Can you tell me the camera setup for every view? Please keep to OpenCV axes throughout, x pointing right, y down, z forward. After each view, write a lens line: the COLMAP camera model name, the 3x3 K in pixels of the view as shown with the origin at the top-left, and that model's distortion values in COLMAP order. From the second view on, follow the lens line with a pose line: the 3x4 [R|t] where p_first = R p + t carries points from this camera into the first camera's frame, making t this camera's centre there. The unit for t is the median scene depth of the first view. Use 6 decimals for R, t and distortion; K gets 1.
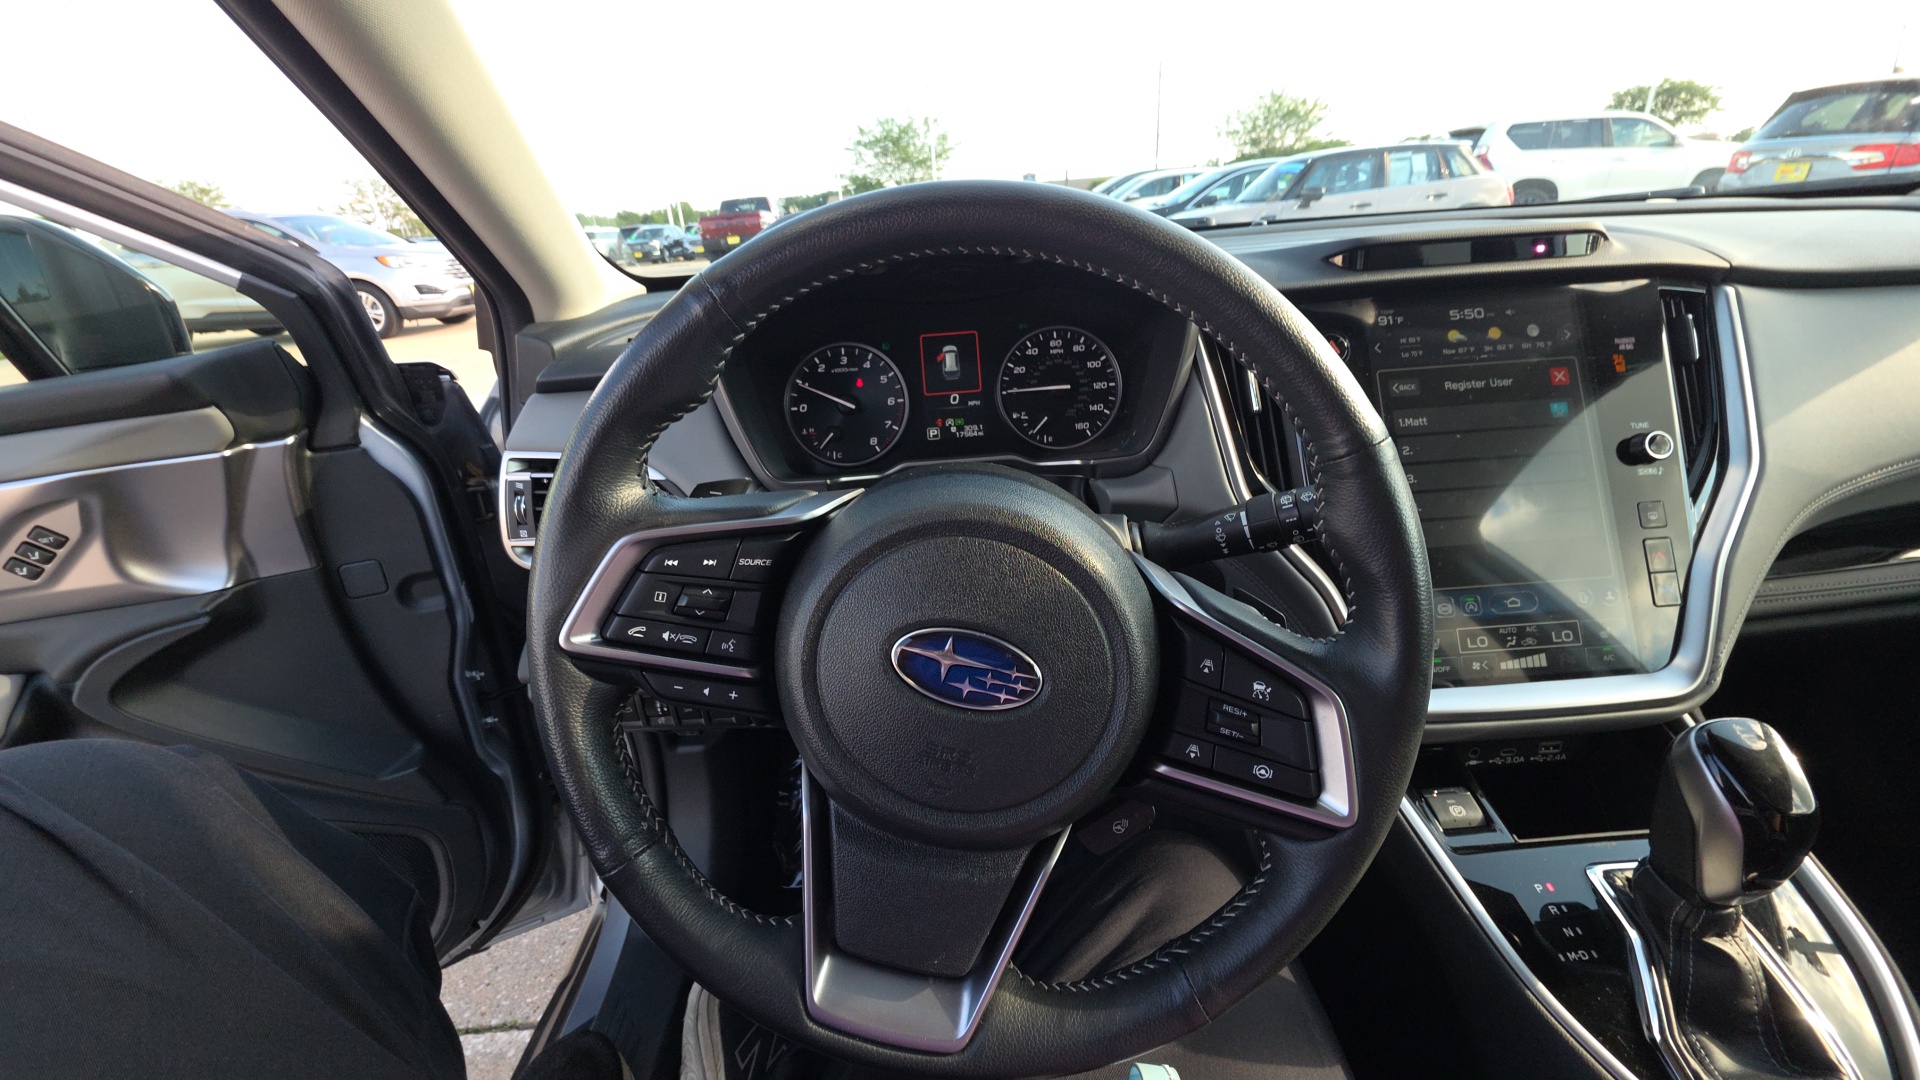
lens RADIAL K [[763.0, 0, 952.9], [0, 763.0, 536.2], [0, 0, 1]] dist [0.017153, -0.009355]
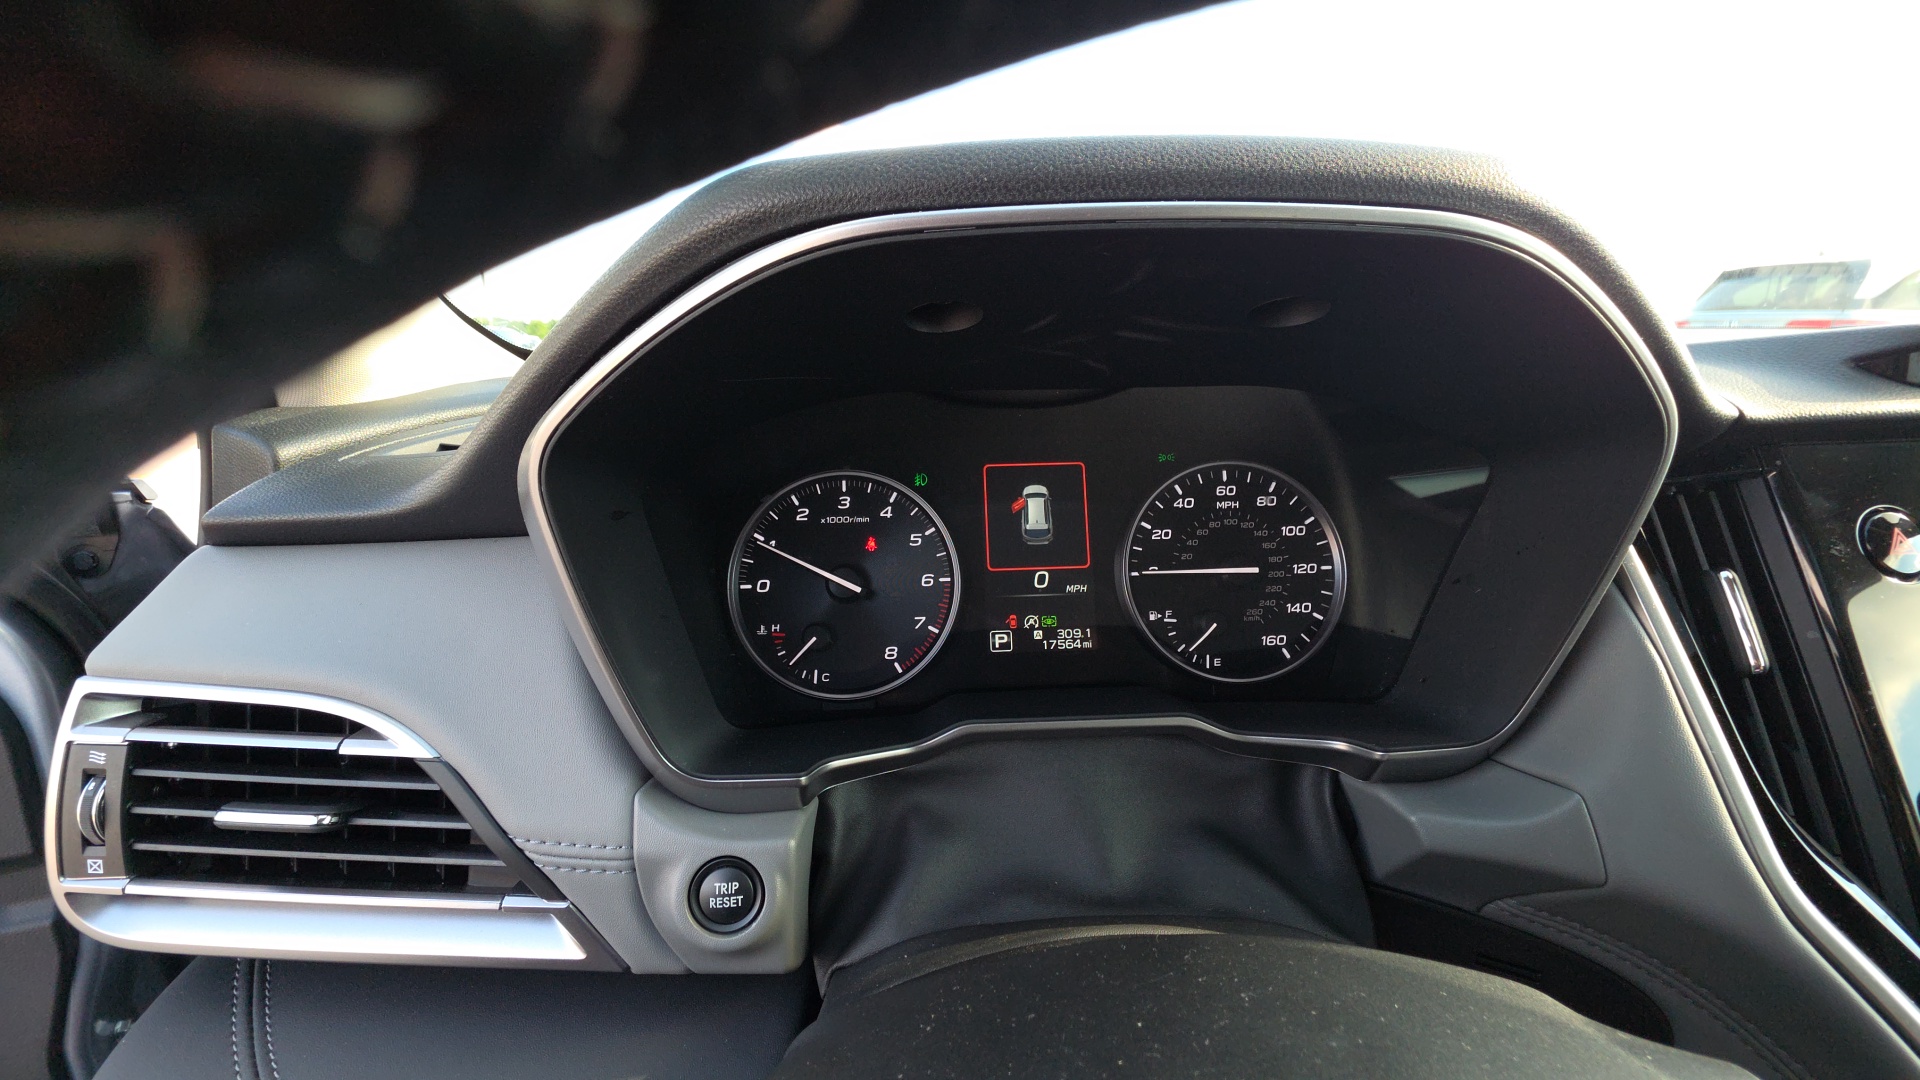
lens RADIAL K [[763.0, 0, 955.1], [0, 763.0, 537.9], [0, 0, 1]] dist [0.017153, -0.009355]
pose [[0.998094, 0.045527, 0.041672, -0.085329], [-0.039002, 0.988537, -0.145854, -0.128180], [-0.047834, 0.143950, 0.988428, 0.458522]]
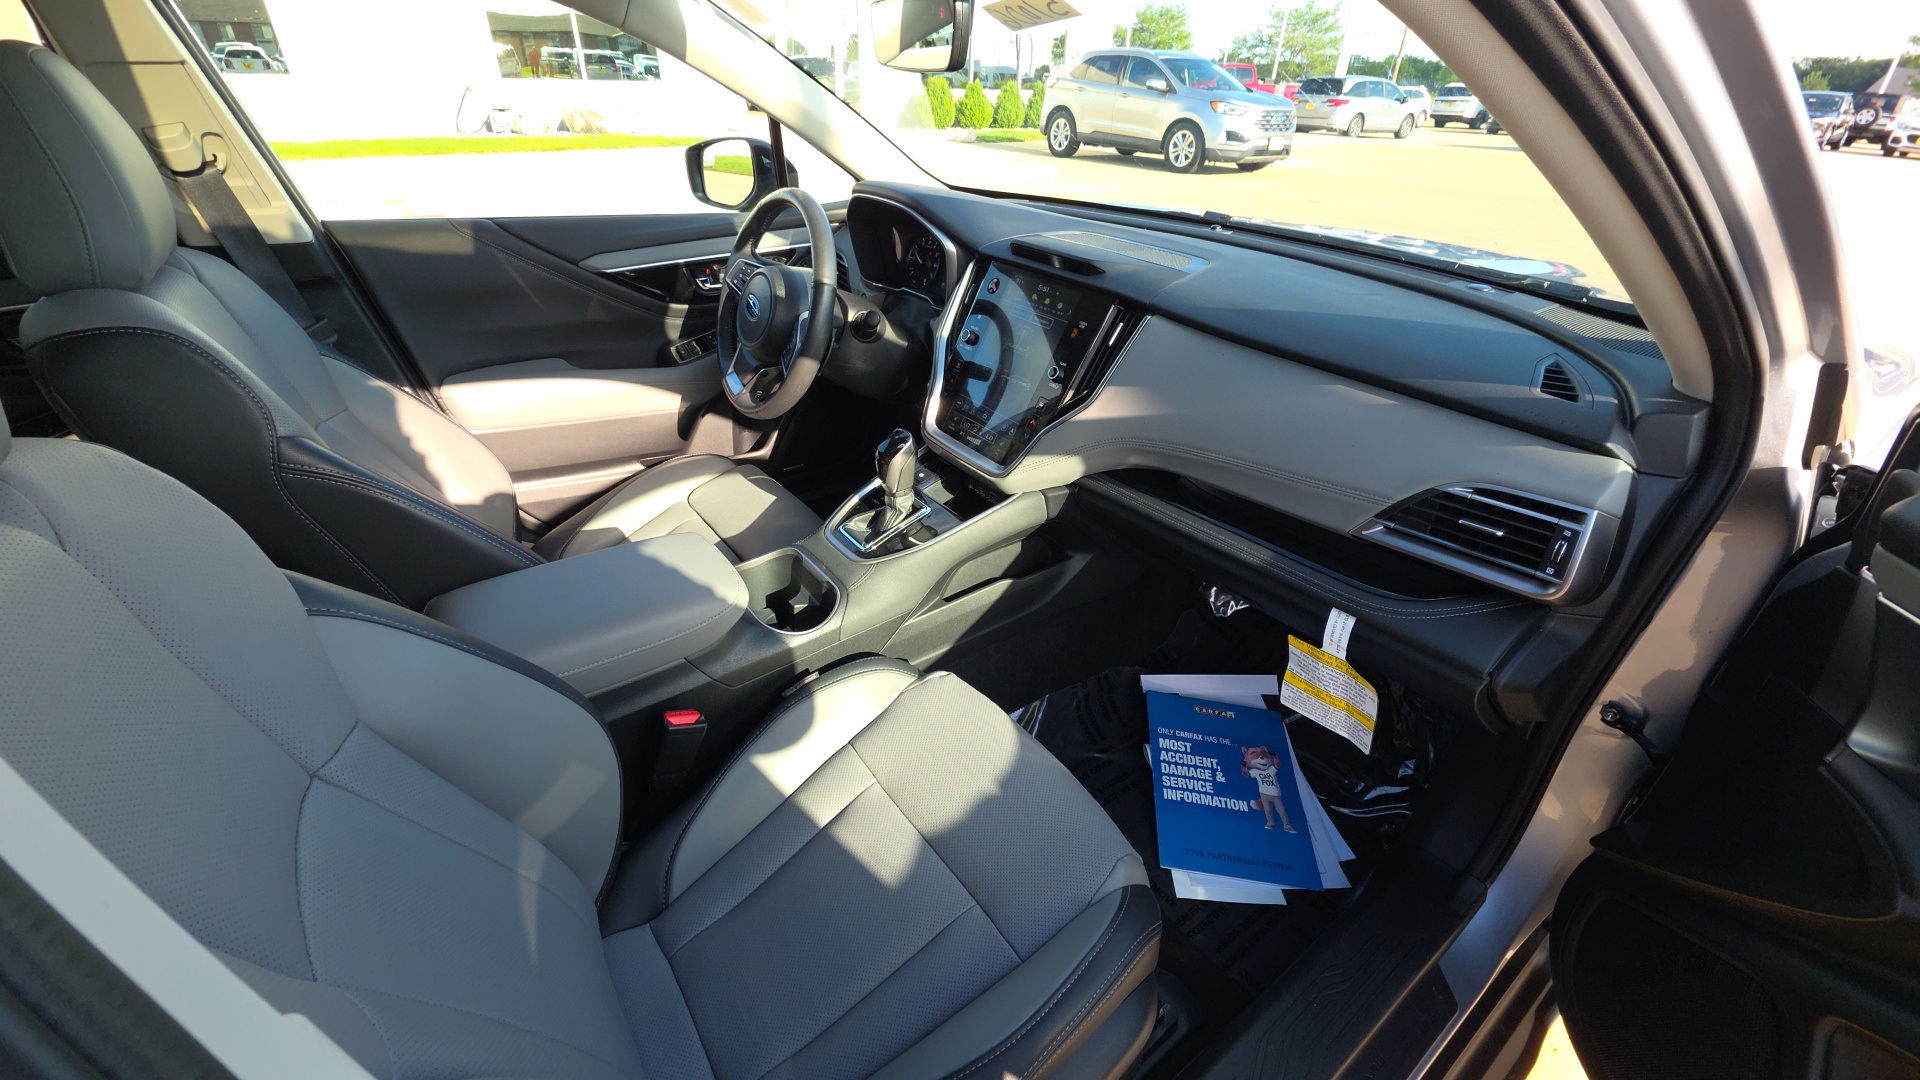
lens RADIAL K [[763.0, 0, 954.0], [0, 763.0, 531.1], [0, 0, 1]] dist [0.017153, -0.009355]
pose [[0.563754, 0.492943, -0.662713, 1.846495], [-0.383499, 0.866861, 0.318559, -0.236877], [0.731512, 0.074561, 0.677740, -0.440930]]
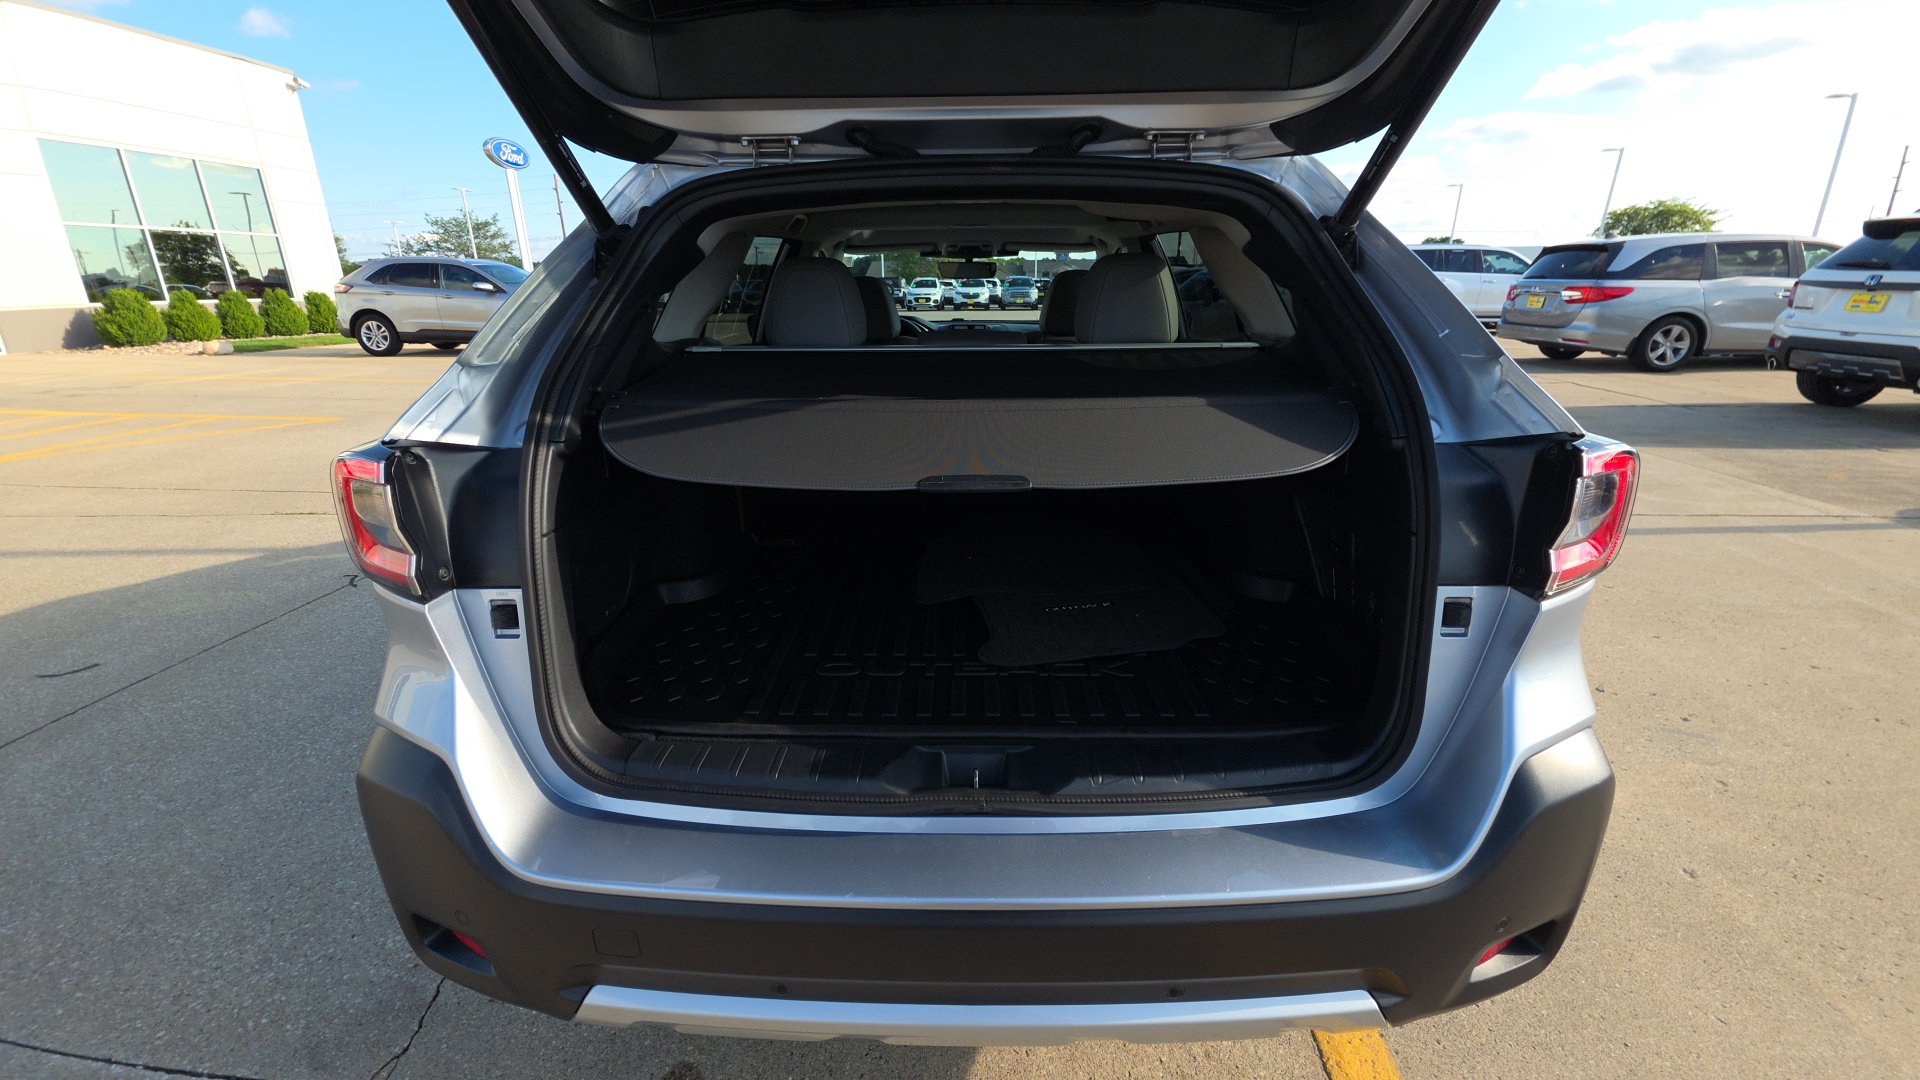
lens RADIAL K [[754.7, 0, 961.6], [0, 754.7, 536.3], [0, 0, 1]] dist [0.016154, -0.000370]
pose [[0.997537, 0.068344, -0.015788, 0.800743], [-0.069340, 0.994782, -0.074840, 1.485406], [0.010591, 0.075750, 0.997071, -4.248731]]
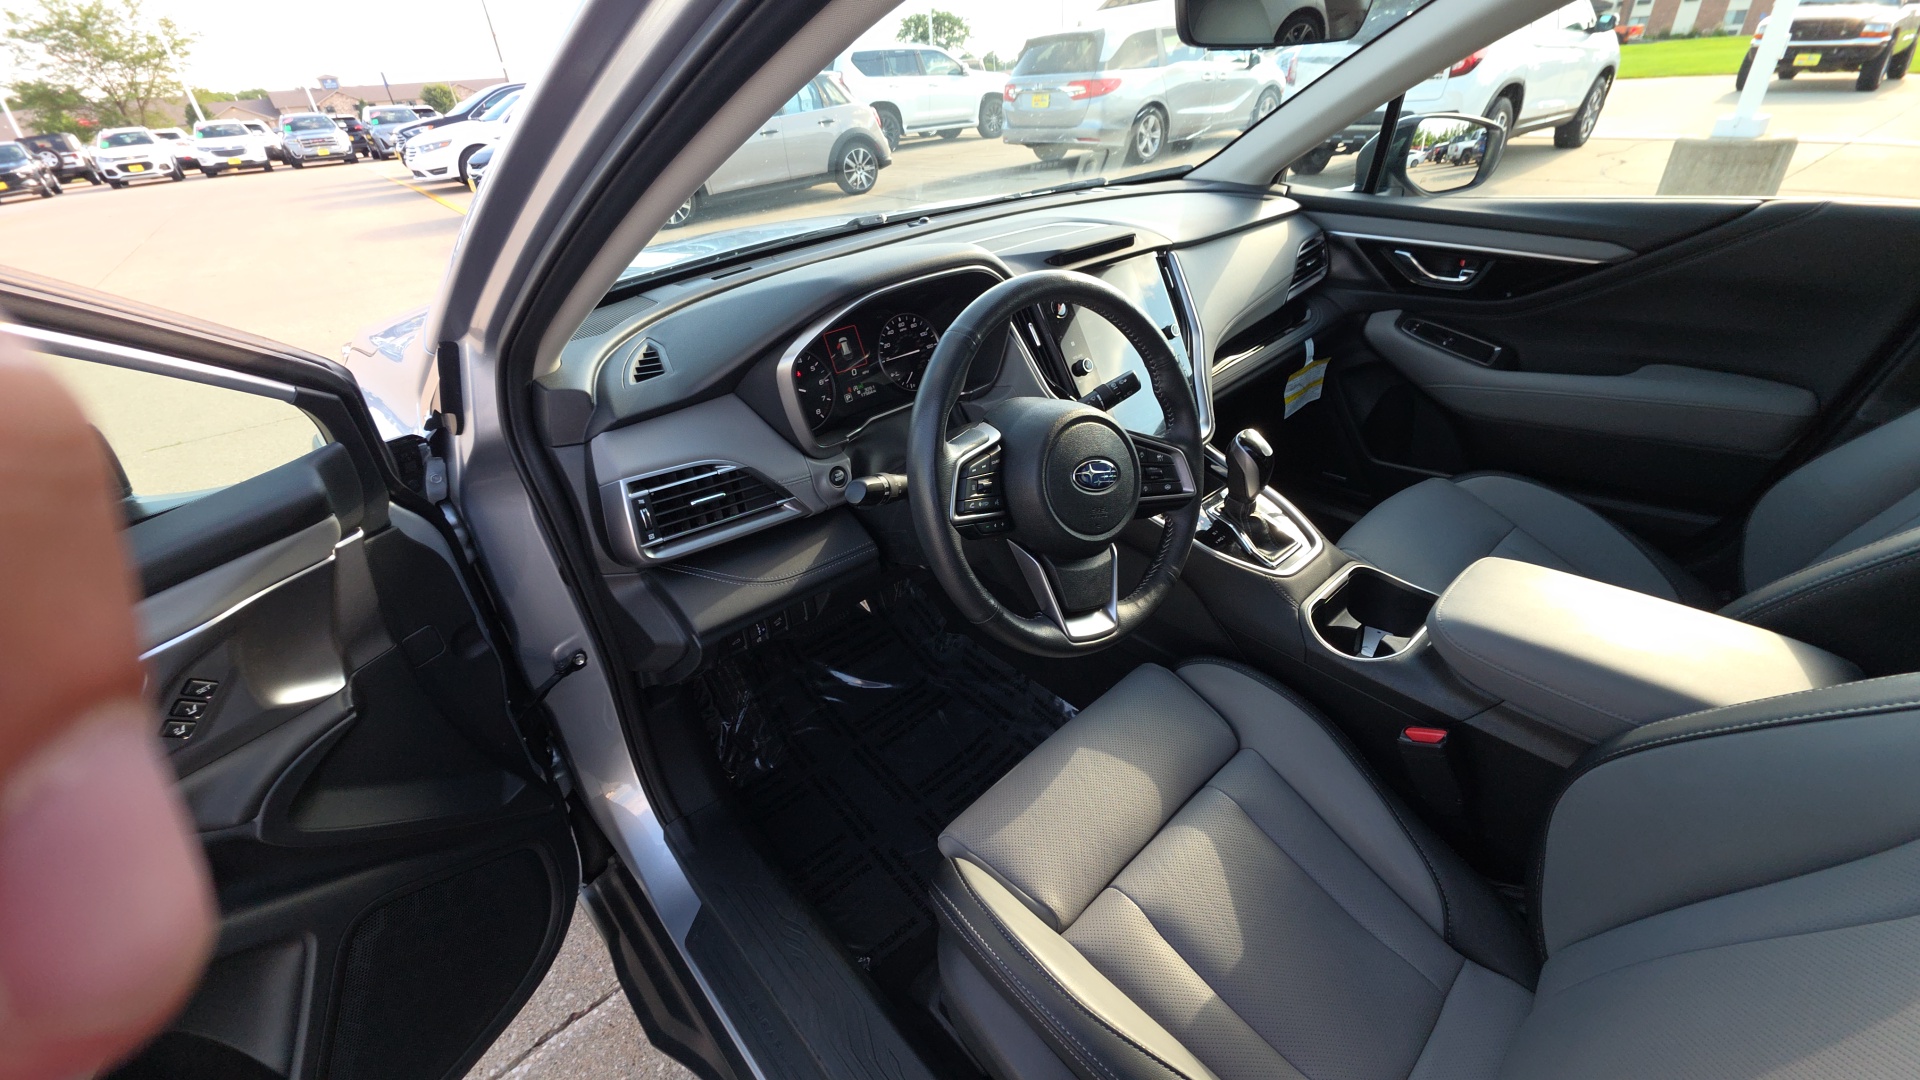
lens RADIAL K [[763.0, 0, 954.5], [0, 763.0, 537.9], [0, 0, 1]] dist [0.017153, -0.009355]
pose [[0.763022, -0.317563, 0.562985, -0.804220], [0.263466, 0.948152, 0.177744, -0.086891], [-0.590240, 0.012705, 0.807128, -0.326436]]
